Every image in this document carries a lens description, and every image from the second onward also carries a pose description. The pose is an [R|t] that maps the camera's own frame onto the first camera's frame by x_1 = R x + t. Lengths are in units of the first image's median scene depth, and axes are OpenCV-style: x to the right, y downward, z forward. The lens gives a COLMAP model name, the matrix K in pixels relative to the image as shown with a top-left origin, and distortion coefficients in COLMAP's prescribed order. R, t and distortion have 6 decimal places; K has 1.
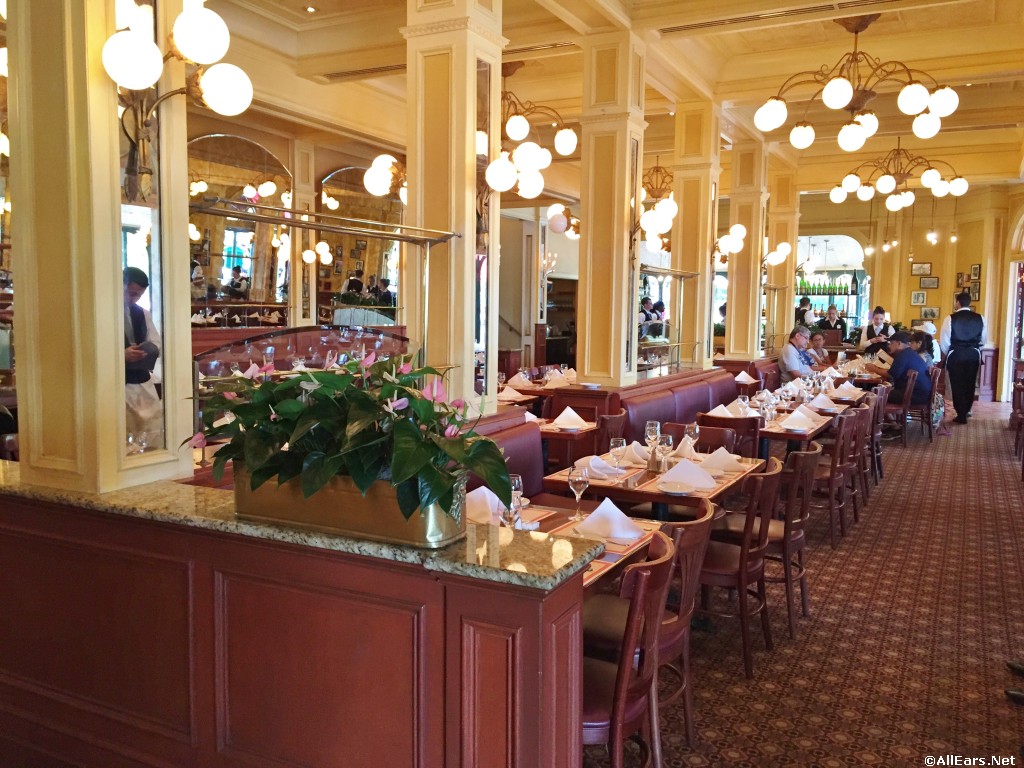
lens RADIAL K [[864.6, 0, 512.0], [0, 864.6, 384.0], [0, 0, 1]] dist [0.008114, -0.006206]
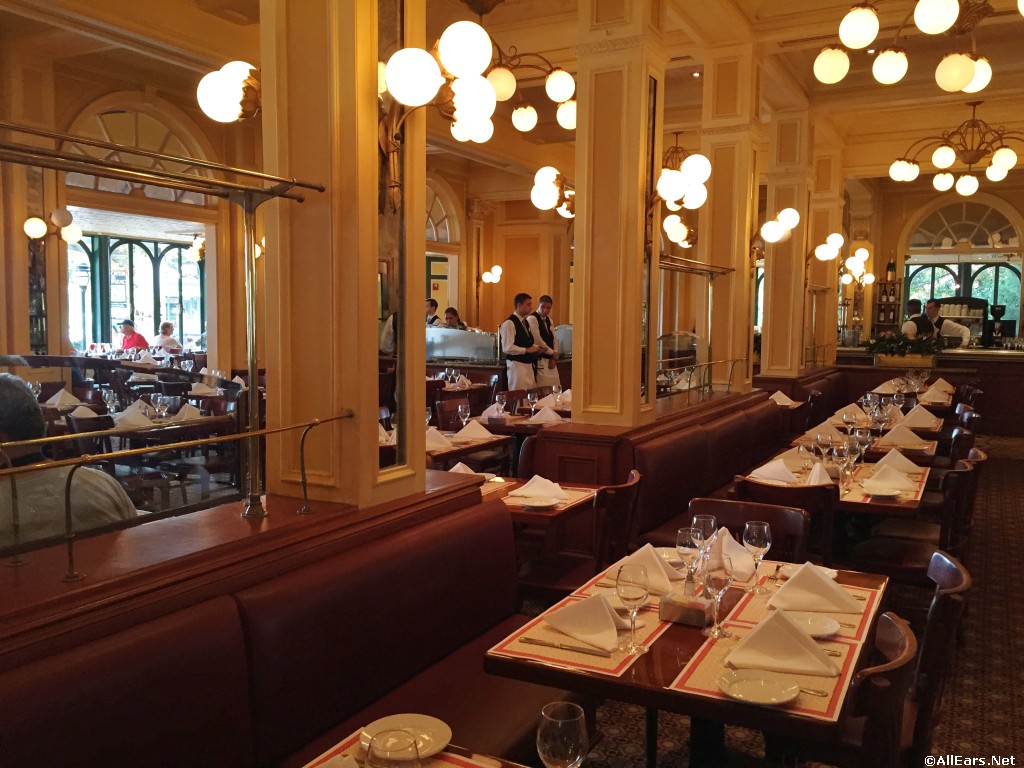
lens RADIAL K [[875.3, 0, 514.9], [0, 875.3, 406.1], [0, 0, 1]] dist [0.040403, 0.005360]
pose [[0.999955, 0.006407, -0.006968, 0.033264], [-0.006247, 0.999723, 0.022692, -0.026375], [0.007112, -0.022647, 0.999718, 0.256475]]
